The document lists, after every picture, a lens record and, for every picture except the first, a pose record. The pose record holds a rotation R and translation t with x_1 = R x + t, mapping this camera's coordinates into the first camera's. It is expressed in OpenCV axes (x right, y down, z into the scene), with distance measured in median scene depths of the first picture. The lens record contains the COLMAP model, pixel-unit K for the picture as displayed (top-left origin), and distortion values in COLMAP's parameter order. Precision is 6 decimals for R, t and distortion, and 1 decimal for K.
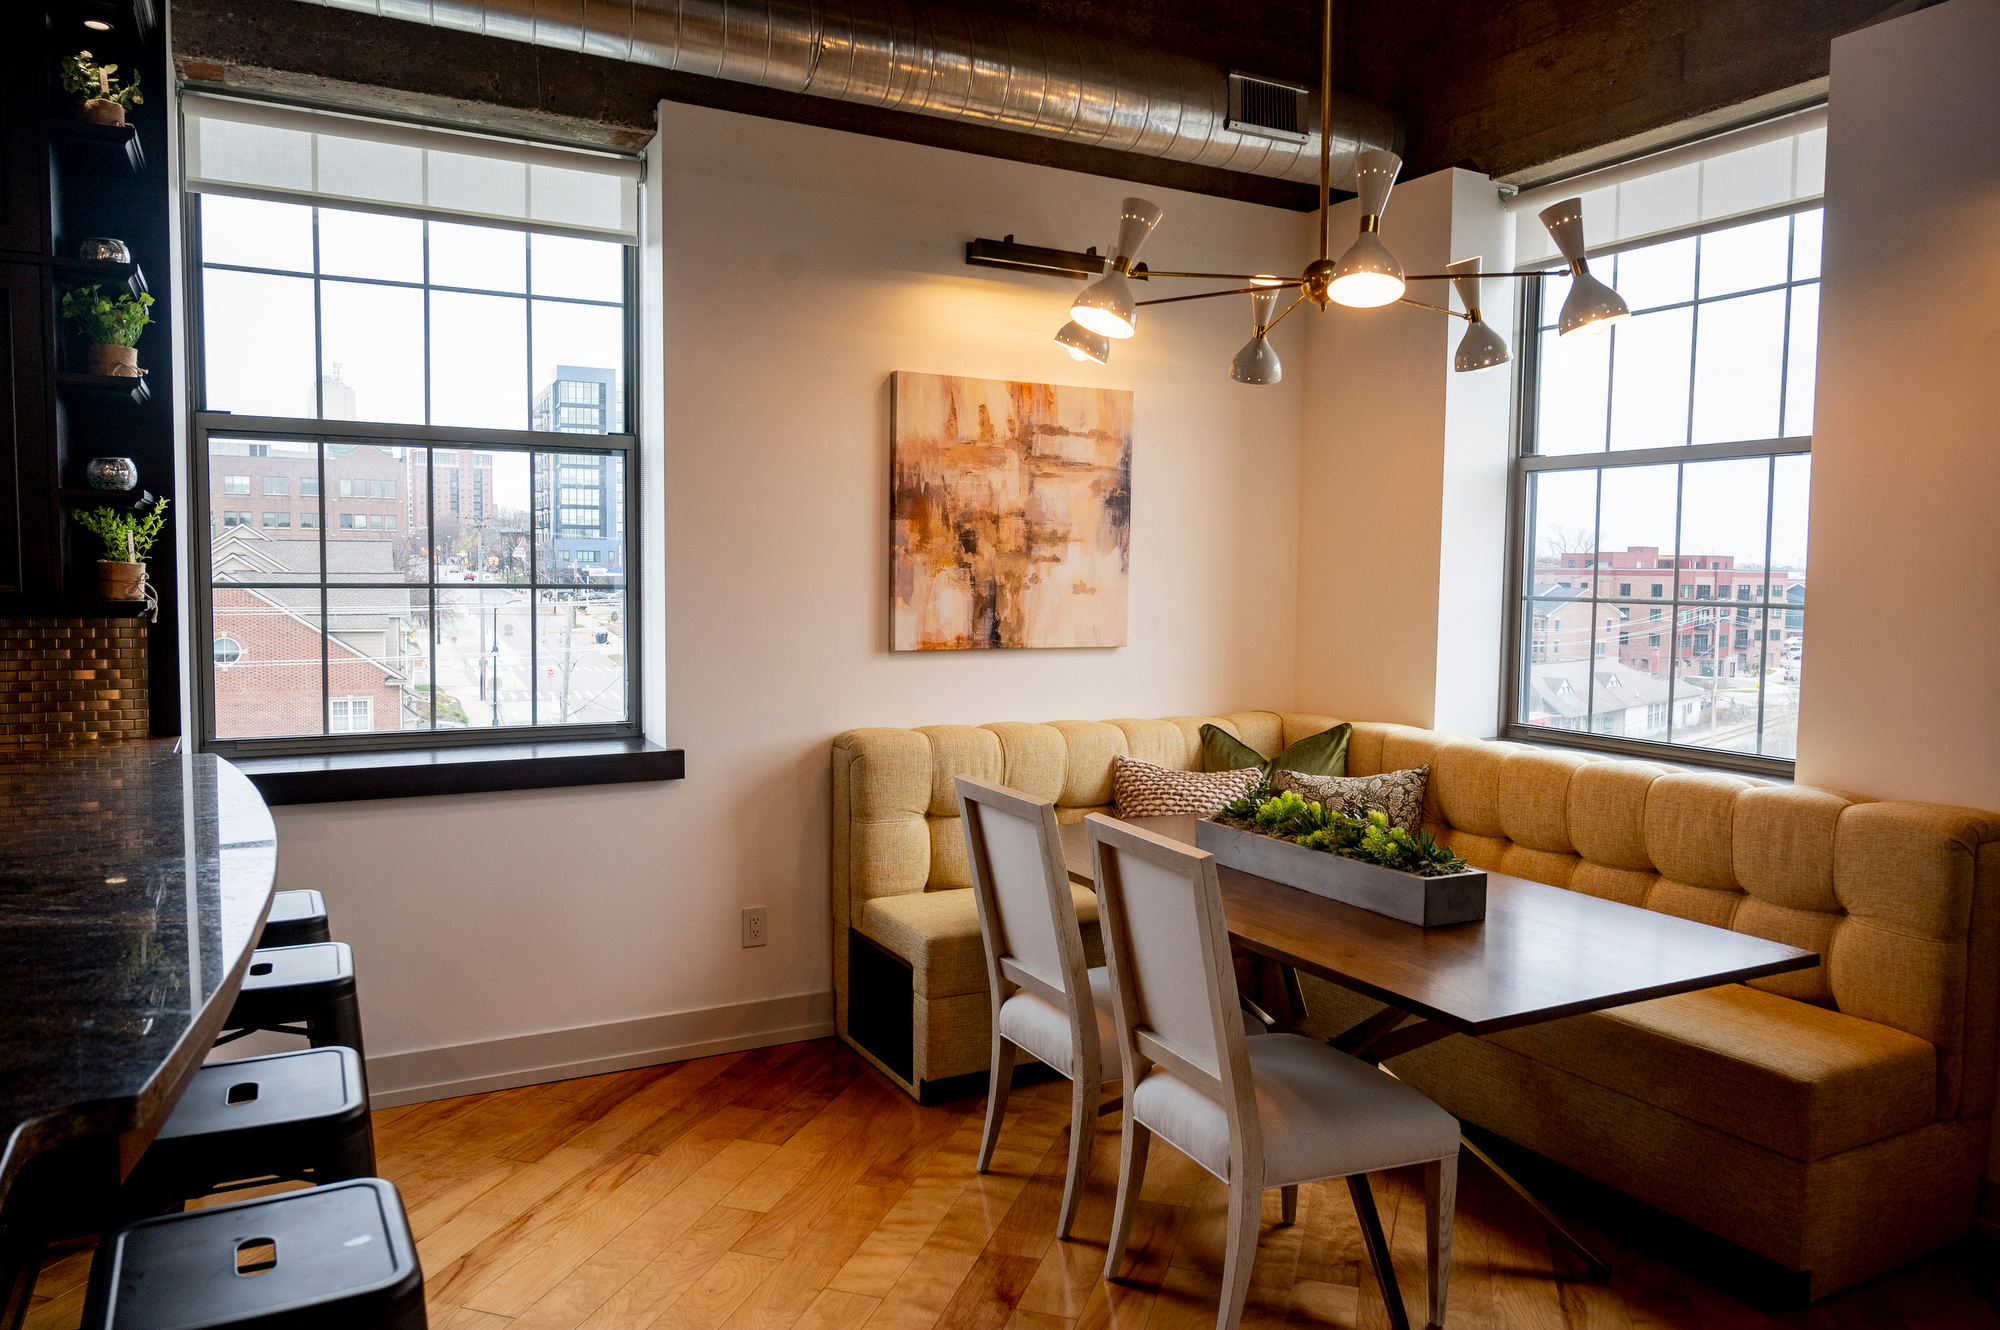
lens RADIAL K [[1409.1, 0, 1000.0], [0, 1409.1, 665.0], [0, 0, 1]] dist [-0.001555, 0.002333]
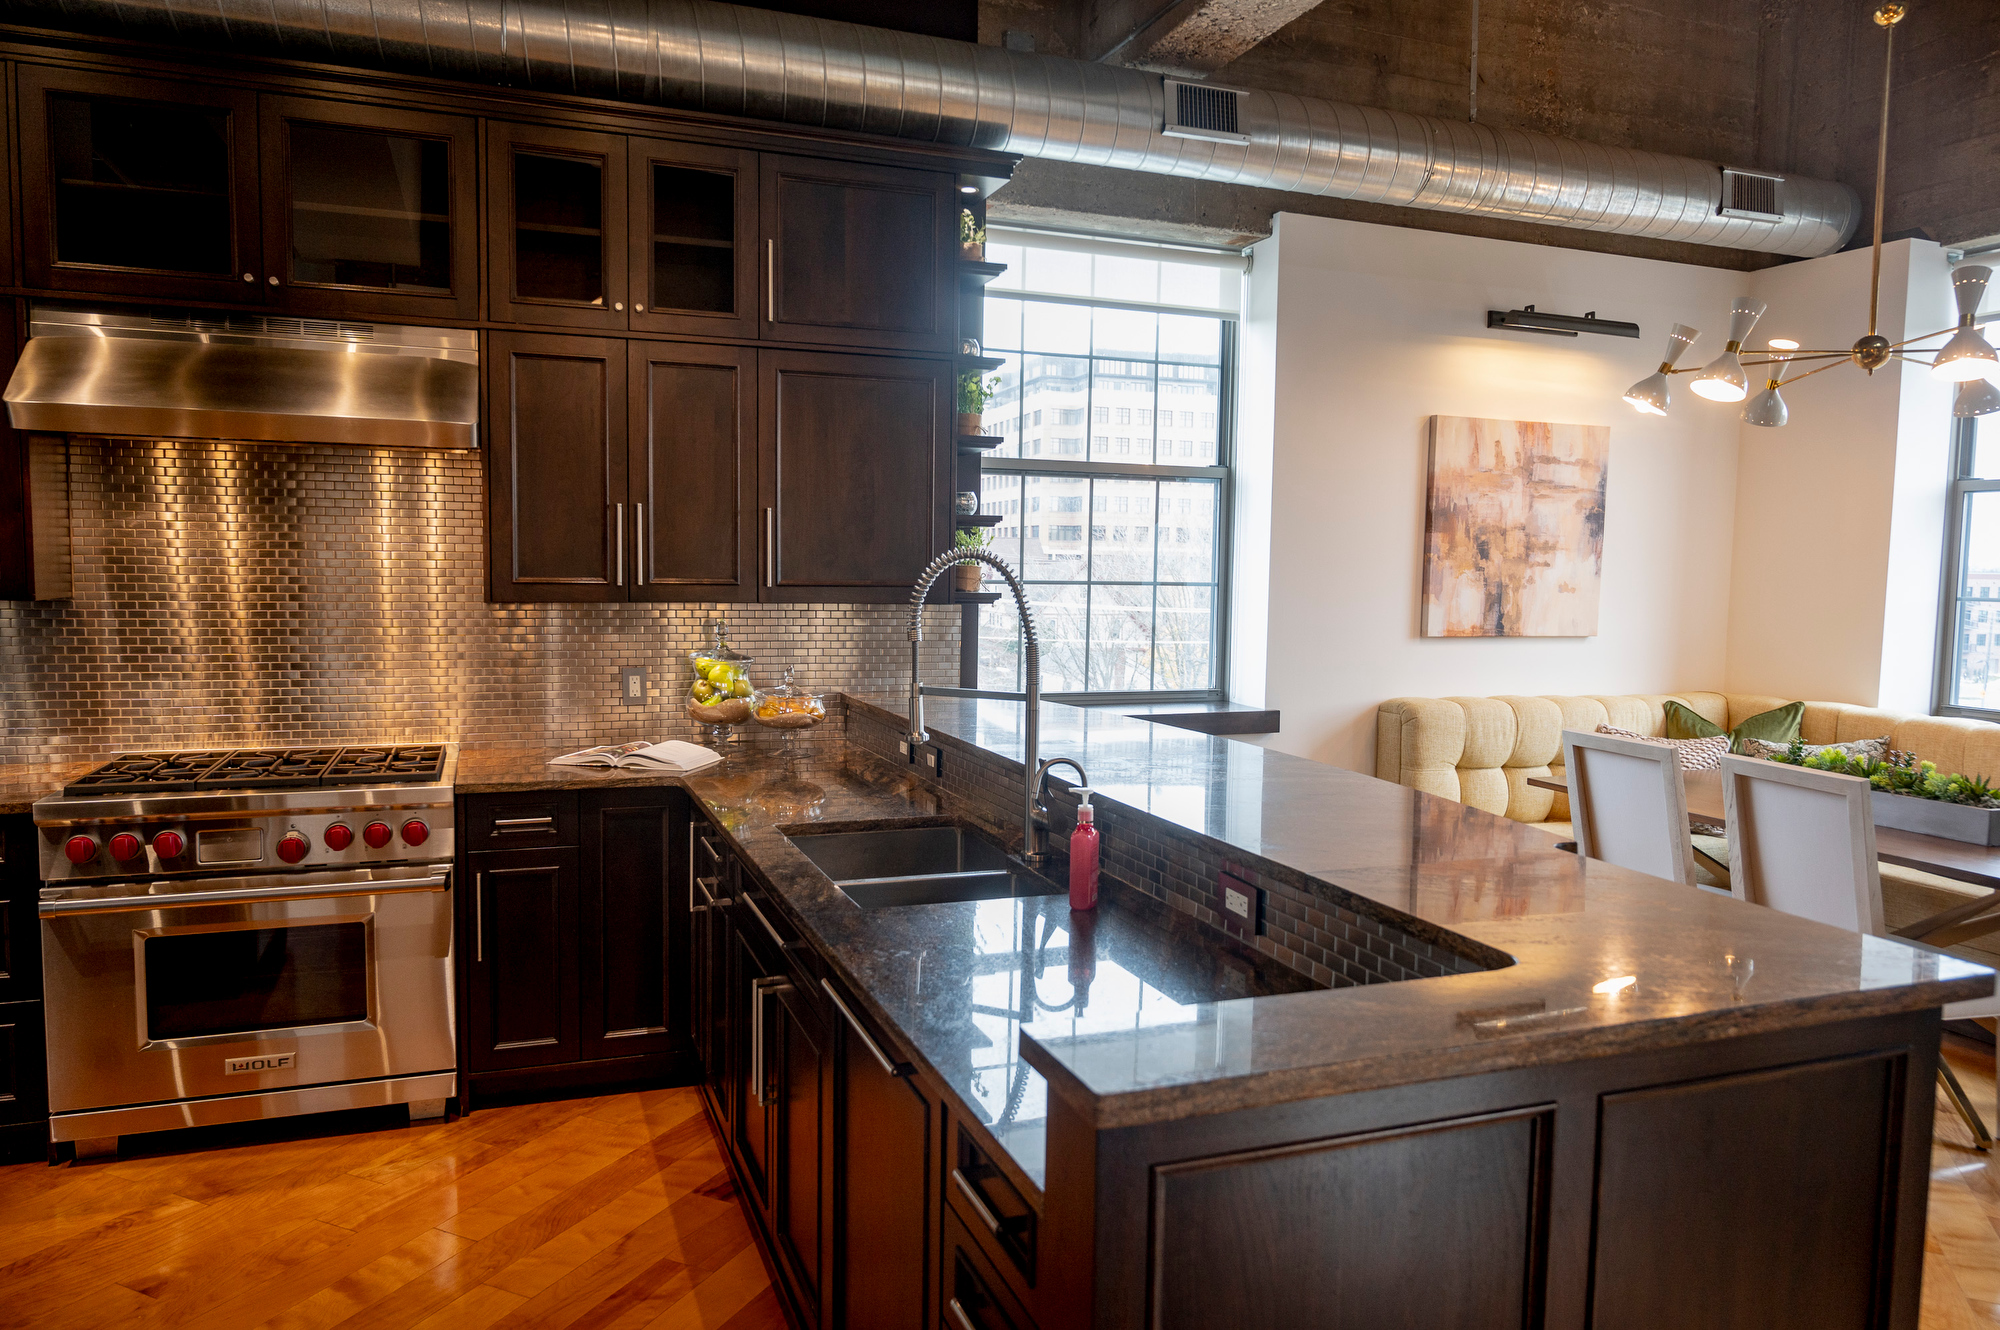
lens RADIAL K [[1337.1, 0, 1000.0], [0, 1337.1, 665.0], [0, 0, 1]] dist [0.001724, 0.002244]
pose [[0.990487, 0.014631, -0.136824, -0.283599], [-0.014145, 0.999890, 0.004524, 0.014907], [0.136875, -0.002545, 0.990585, -0.233232]]
